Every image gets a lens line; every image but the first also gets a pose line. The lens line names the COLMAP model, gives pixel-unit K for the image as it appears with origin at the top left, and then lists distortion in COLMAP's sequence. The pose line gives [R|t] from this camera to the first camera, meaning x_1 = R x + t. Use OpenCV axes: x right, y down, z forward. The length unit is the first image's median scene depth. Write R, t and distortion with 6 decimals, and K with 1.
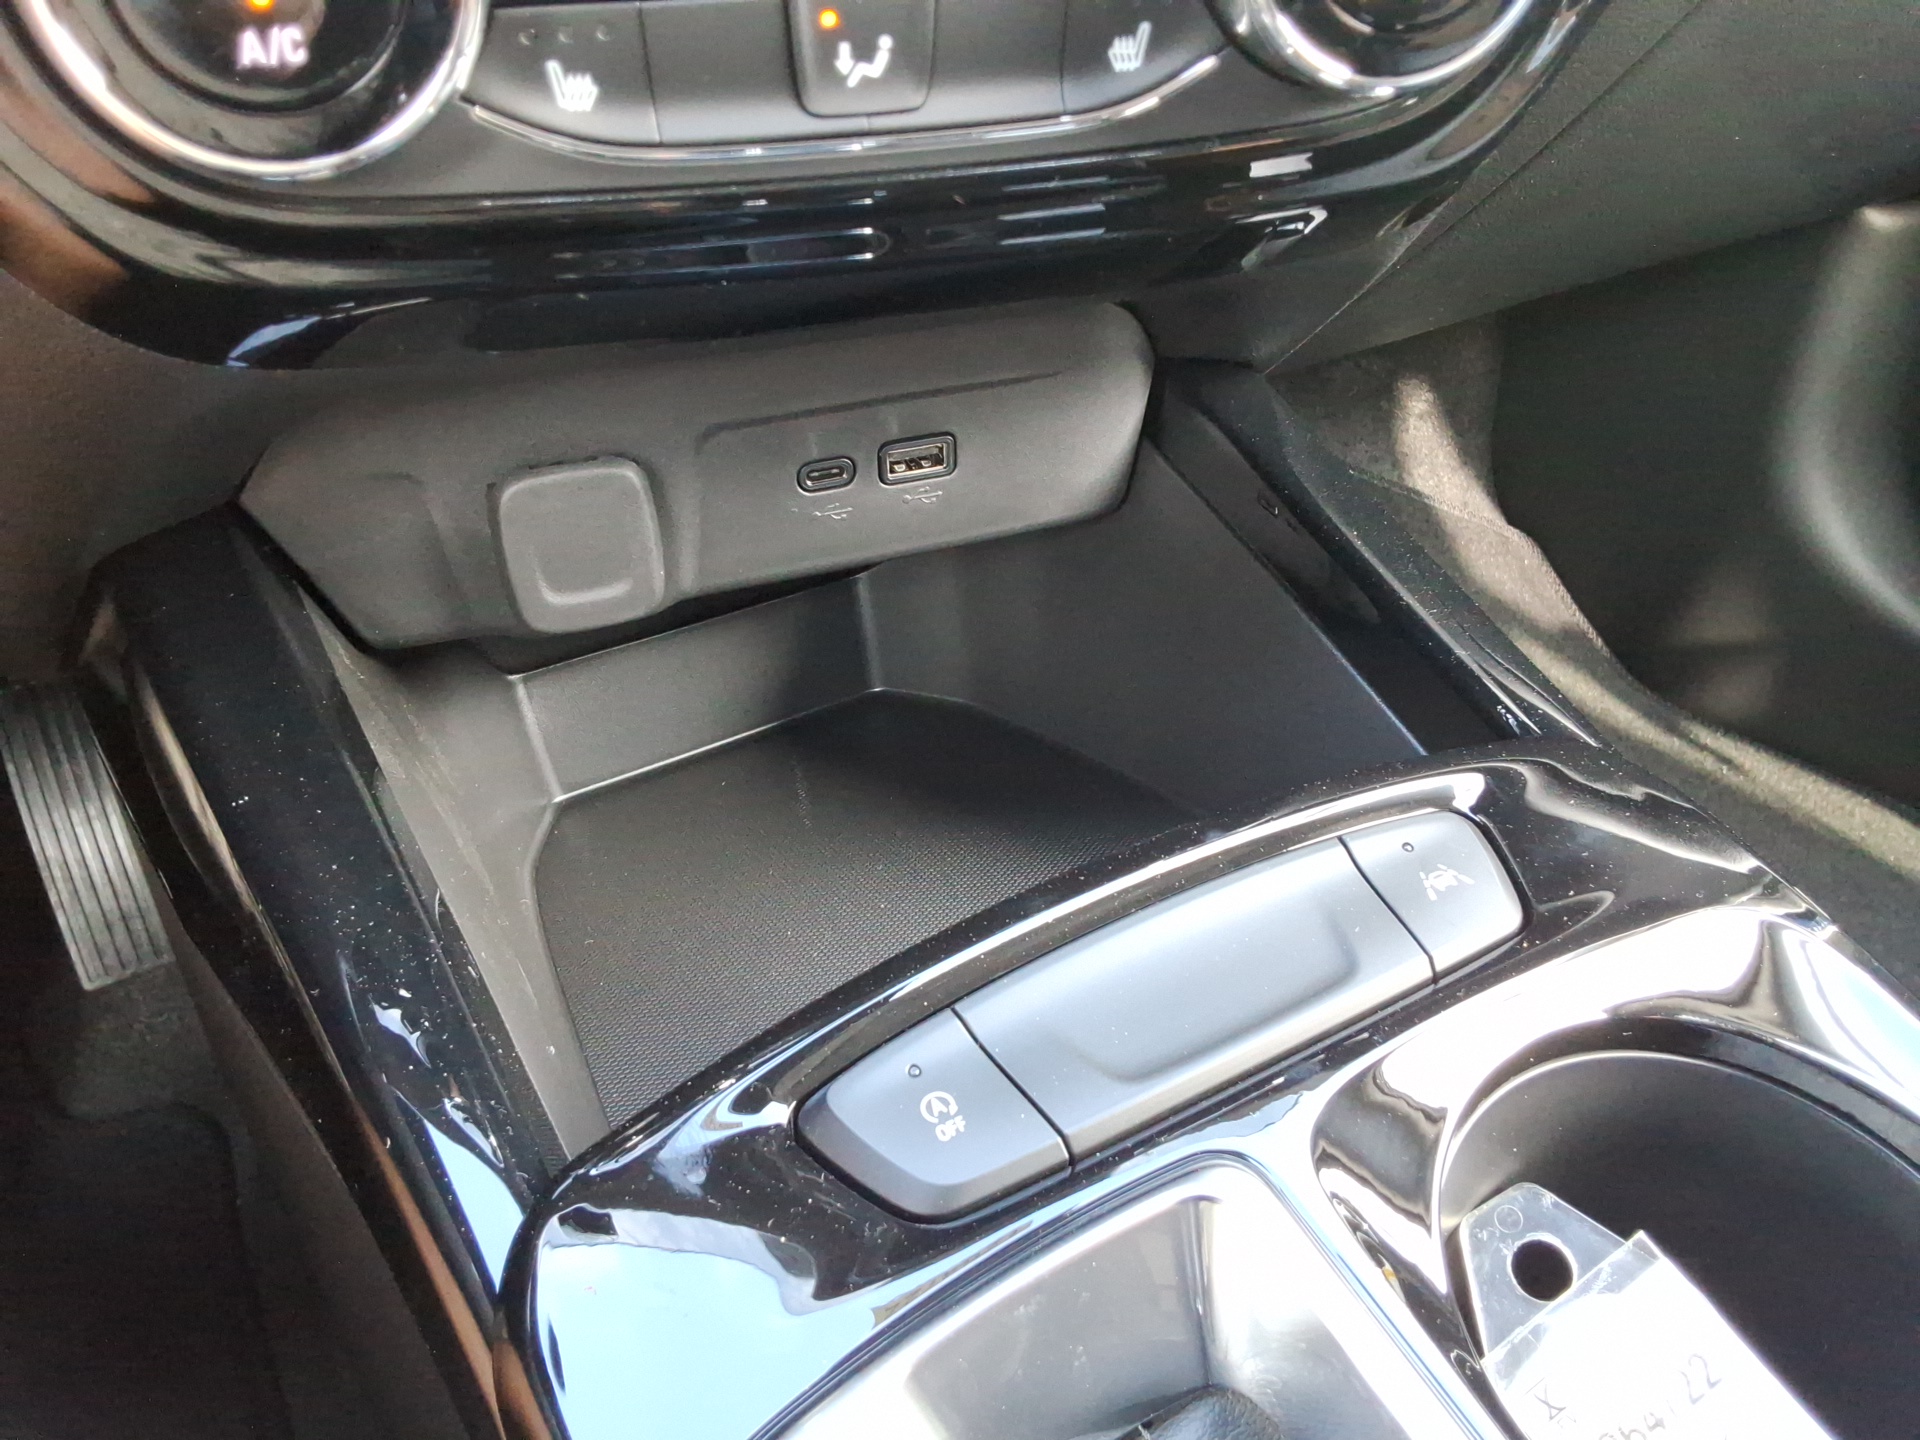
lens RADIAL K [[1537.8, 0, 978.3], [0, 1537.8, 692.6], [0, 0, 1]] dist [0.137904, -0.230684]
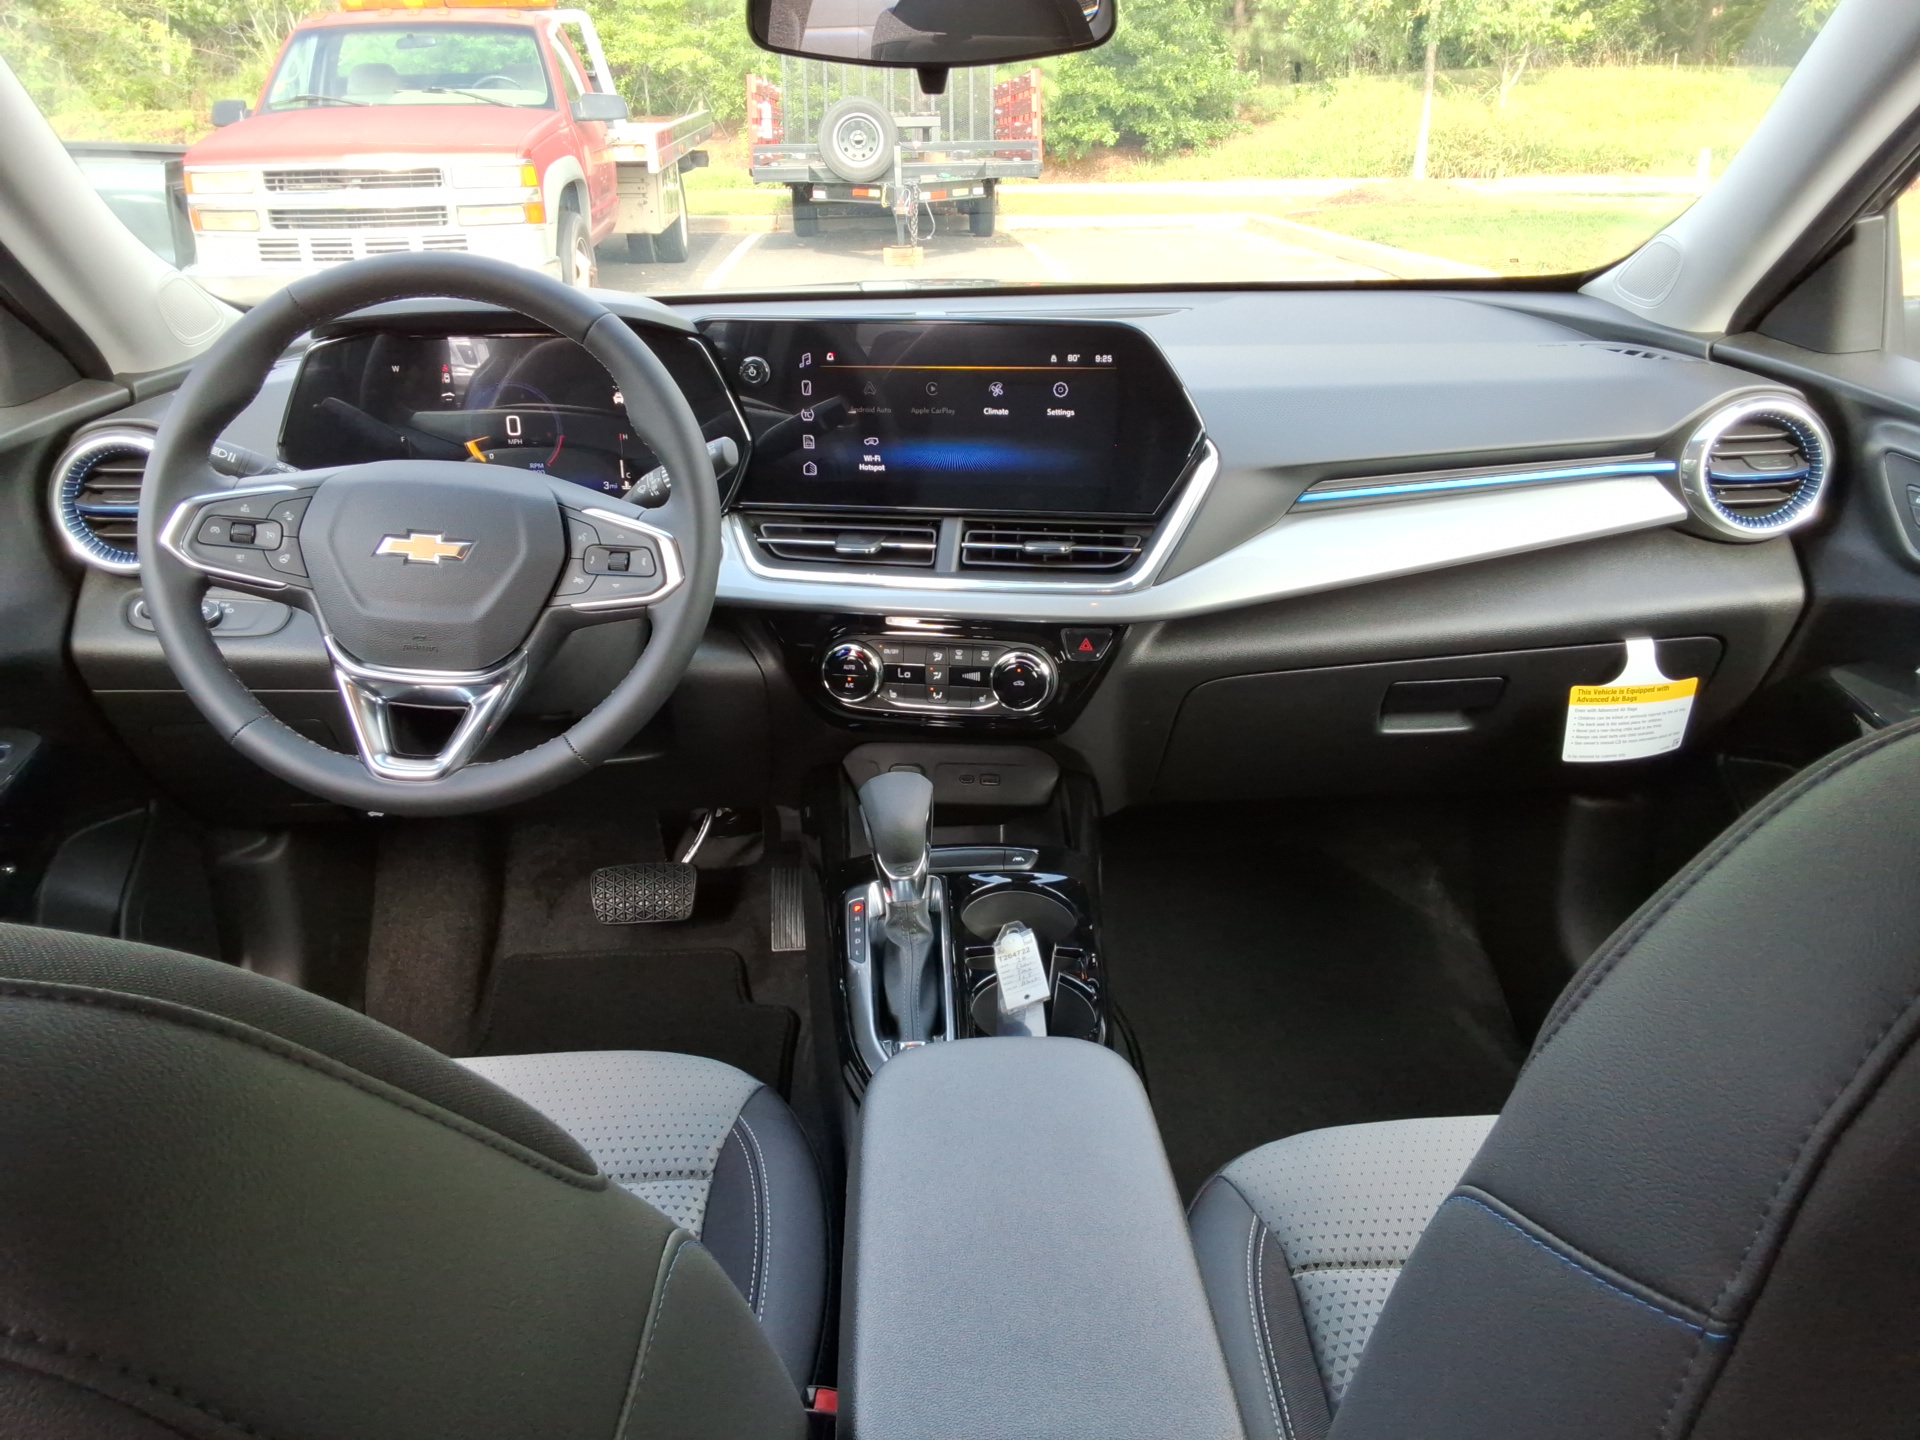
lens RADIAL K [[1560.8, 0, 1000.2], [0, 1560.8, 719.5], [0, 0, 1]] dist [0.089369, -0.159121]
pose [[0.890961, 0.129652, -0.435176, 1.849277], [-0.256525, 0.934501, -0.246784, 0.744869], [0.374677, 0.331508, 0.865863, -2.745441]]
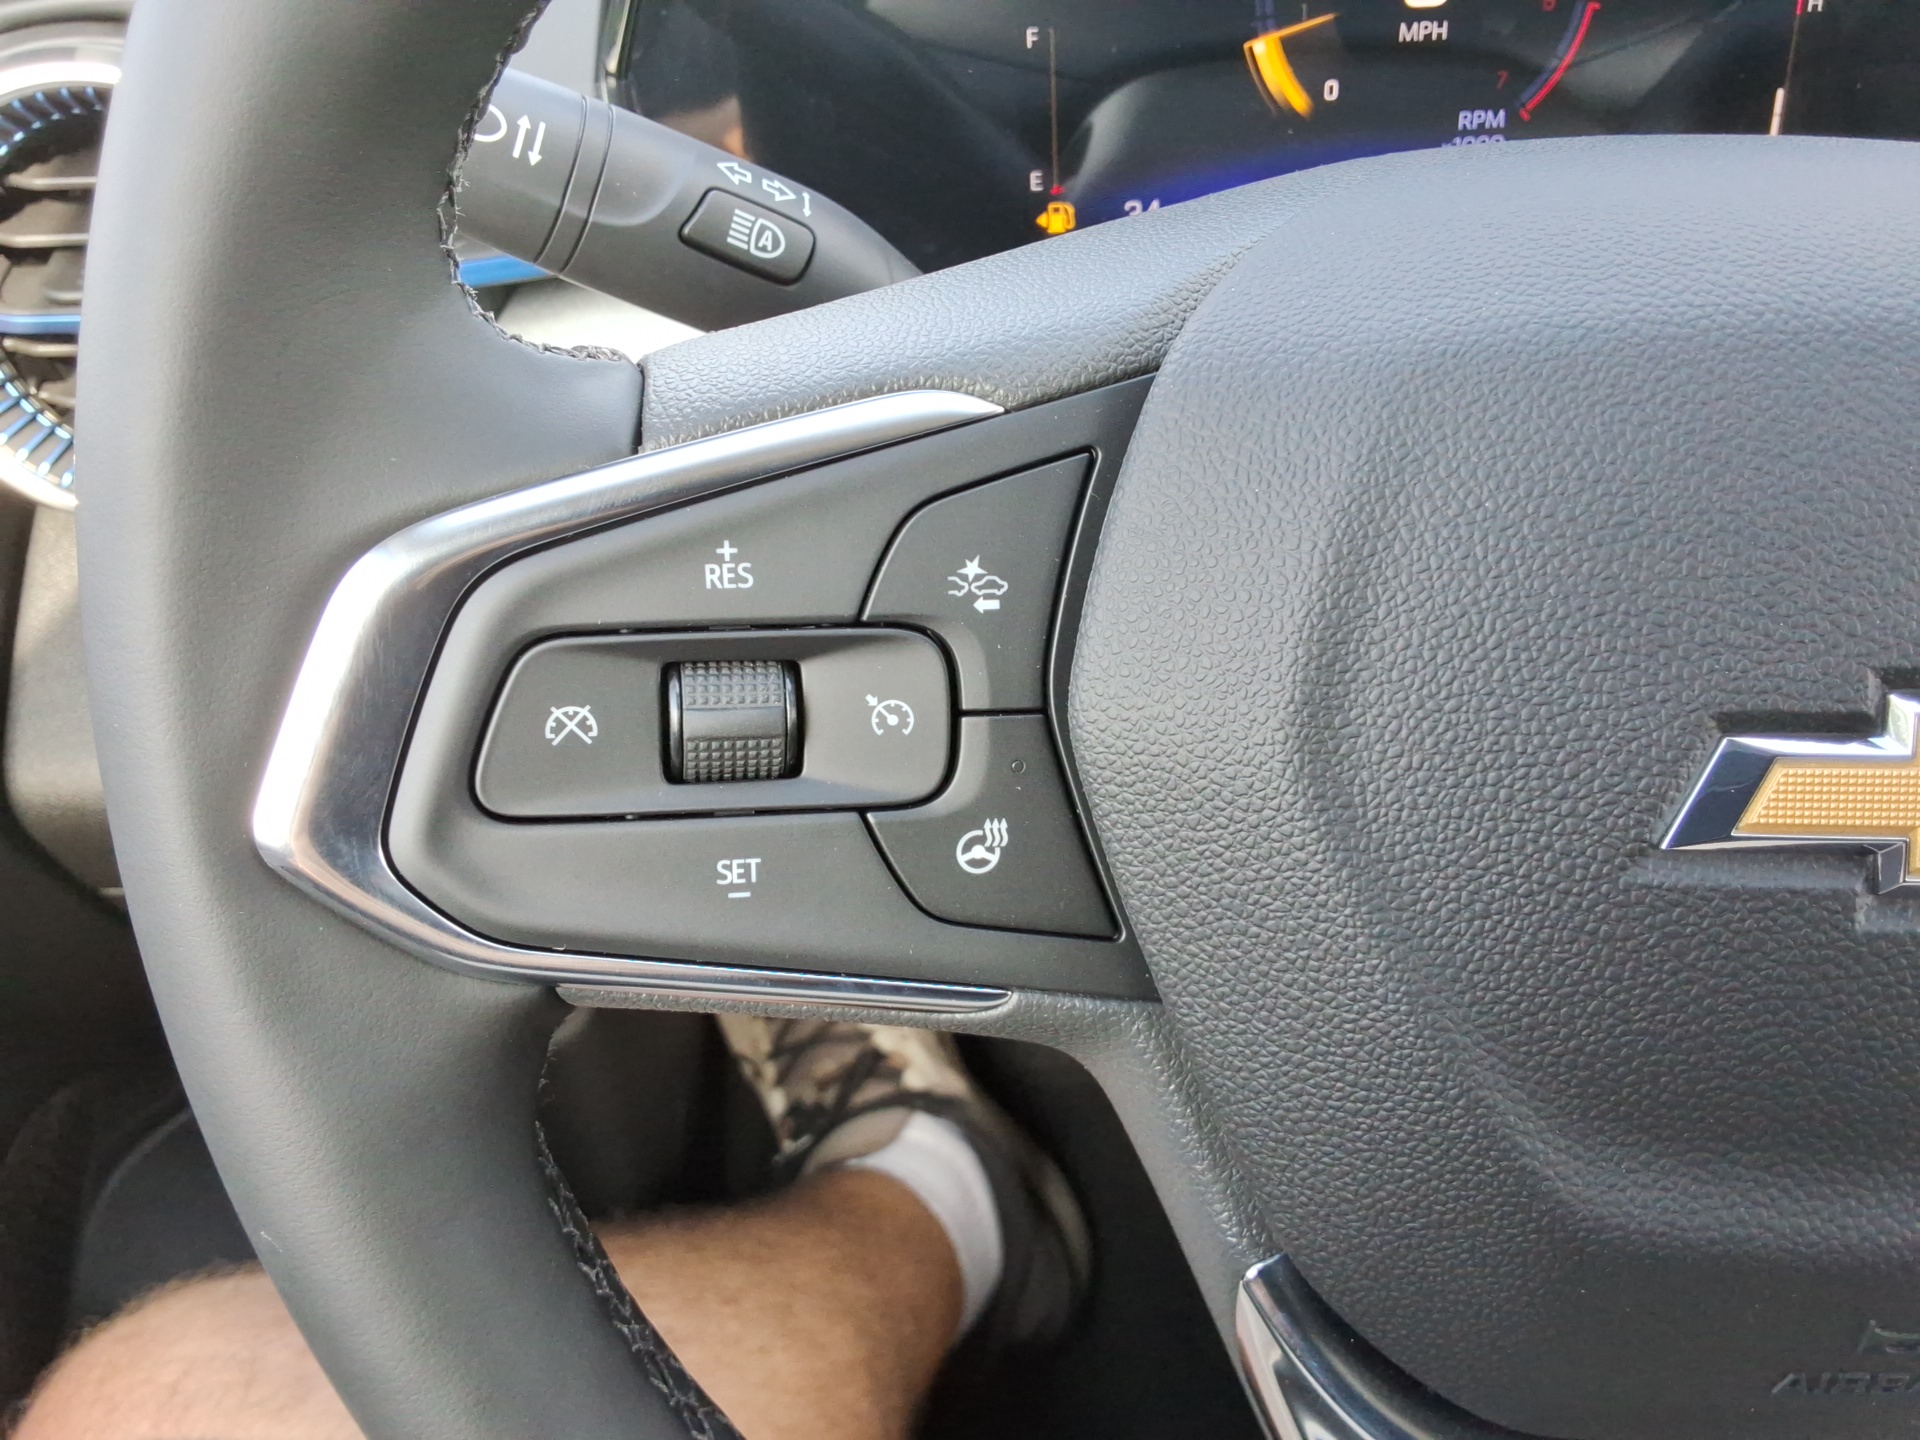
lens RADIAL K [[1576.4, 0, 967.7], [0, 1576.4, 714.5], [0, 0, 1]] dist [0.090766, -0.162054]
pose [[0.852809, 0.226504, -0.470545, -0.731594], [-0.263111, 0.964685, -0.012492, -0.028303], [0.451098, 0.134459, 0.882288, -1.039118]]
